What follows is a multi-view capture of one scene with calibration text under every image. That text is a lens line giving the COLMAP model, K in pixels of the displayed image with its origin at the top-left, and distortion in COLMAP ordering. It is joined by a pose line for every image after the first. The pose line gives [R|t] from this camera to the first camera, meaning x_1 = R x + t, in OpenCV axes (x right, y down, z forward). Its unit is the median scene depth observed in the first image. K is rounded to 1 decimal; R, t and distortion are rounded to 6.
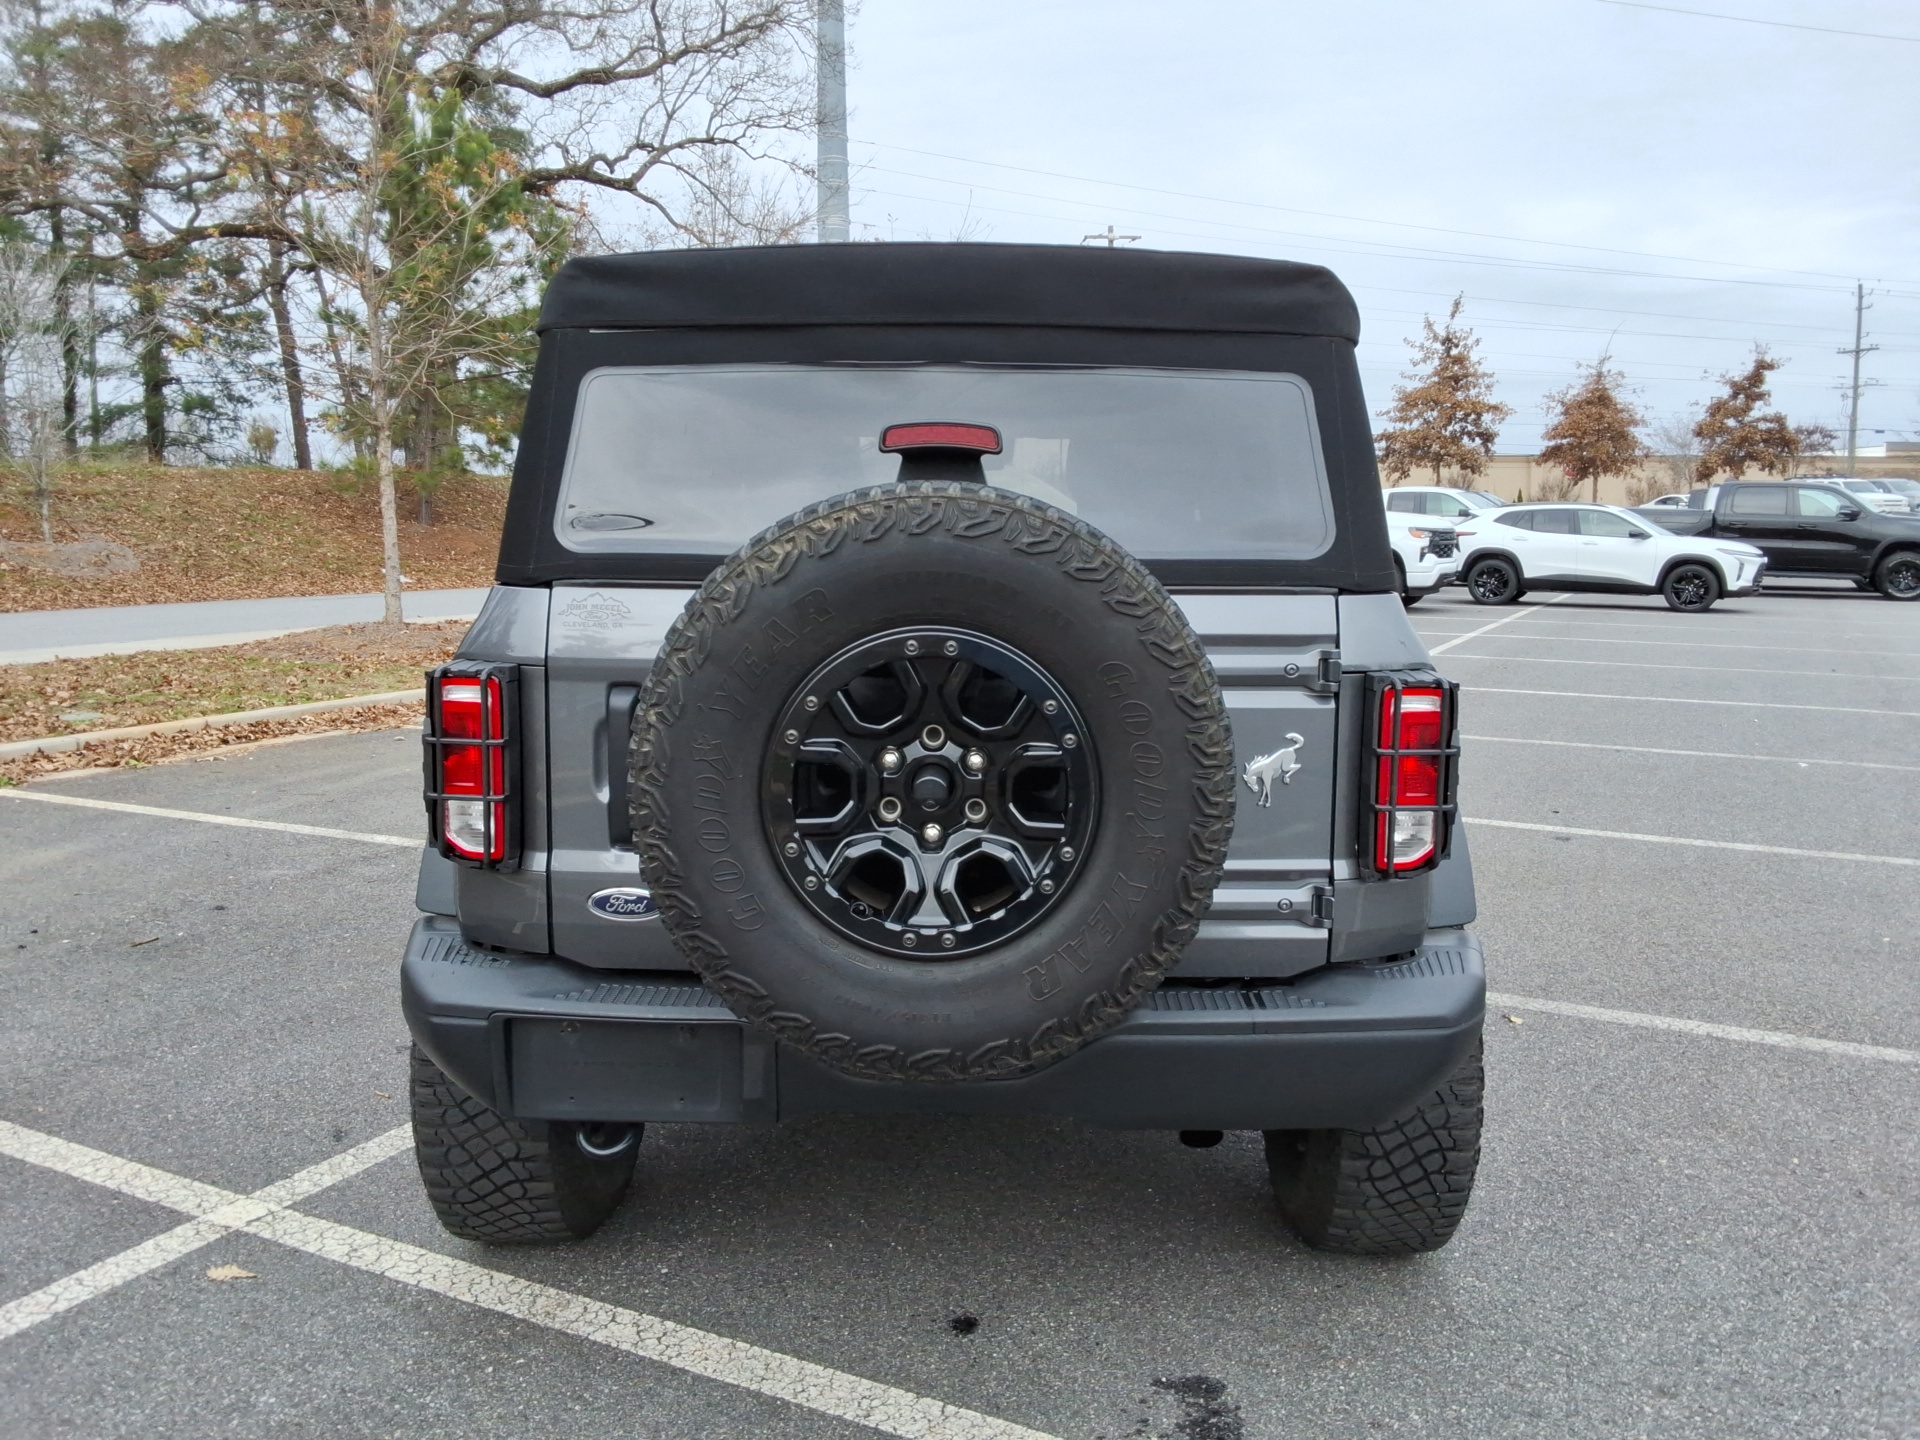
lens RADIAL K [[1529.7, 0, 976.5], [0, 1529.7, 710.0], [0, 0, 1]] dist [0.116808, -0.176427]
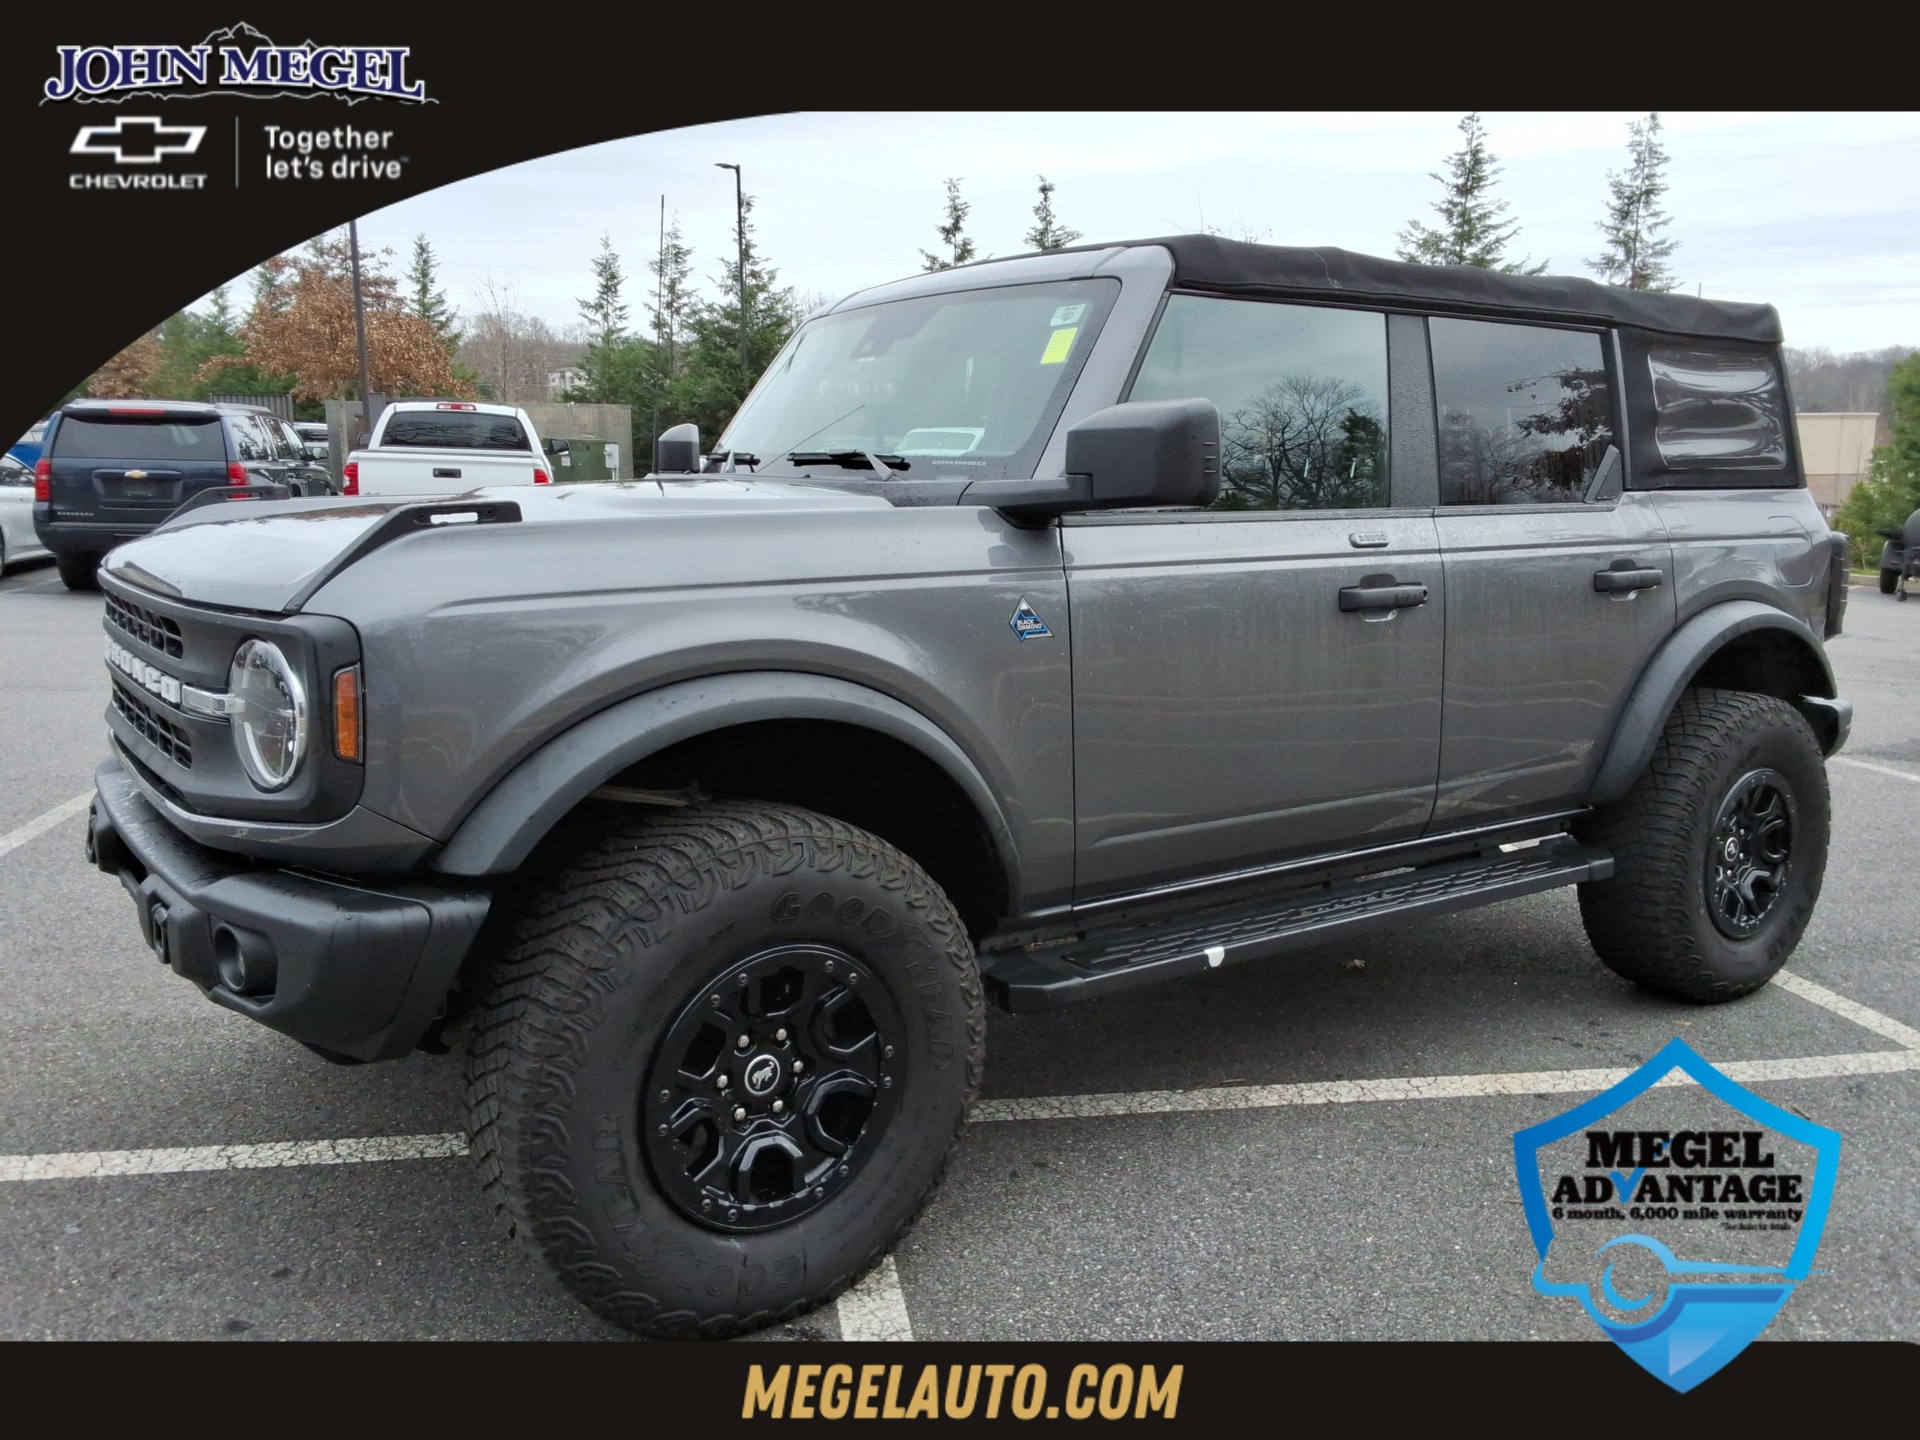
lens RADIAL K [[1529.7, 0, 974.6], [0, 1529.7, 715.3], [0, 0, 1]] dist [0.116808, -0.176427]
pose [[-0.593979, -0.139601, 0.792276, -1.068703], [0.087363, 0.967811, 0.236029, -0.301141], [-0.799723, 0.209412, -0.562663, 2.531700]]
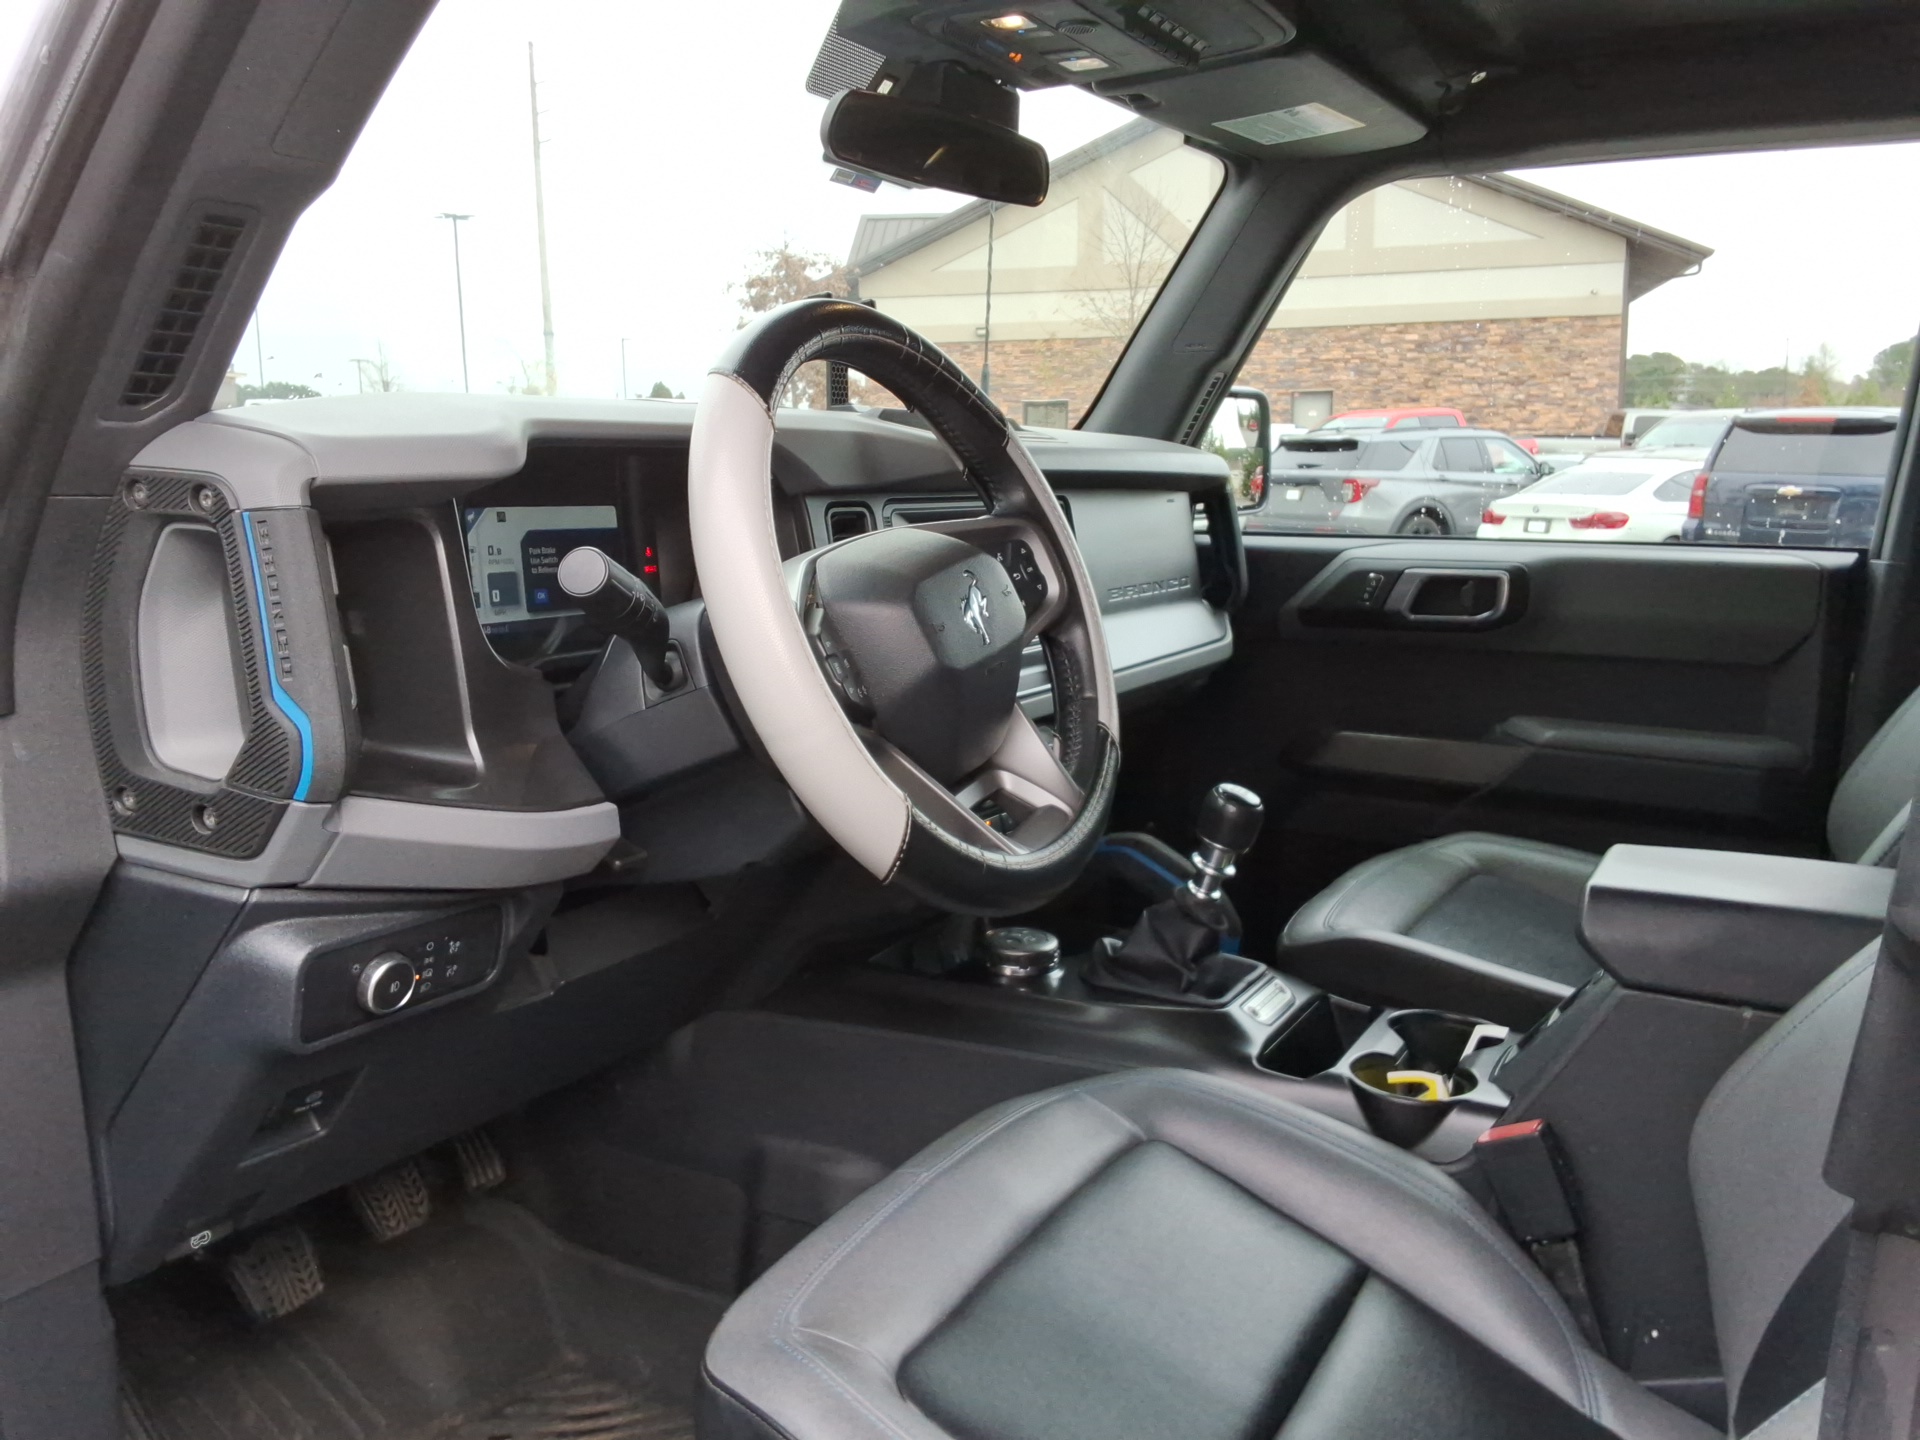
lens RADIAL K [[1529.7, 0, 974.2], [0, 1529.7, 721.4], [0, 0, 1]] dist [0.116808, -0.176427]
pose [[0.473308, -0.145988, 0.868715, -0.414403], [0.102033, 0.988620, 0.110547, -0.175015], [-0.874968, 0.036315, 0.482818, 1.562318]]
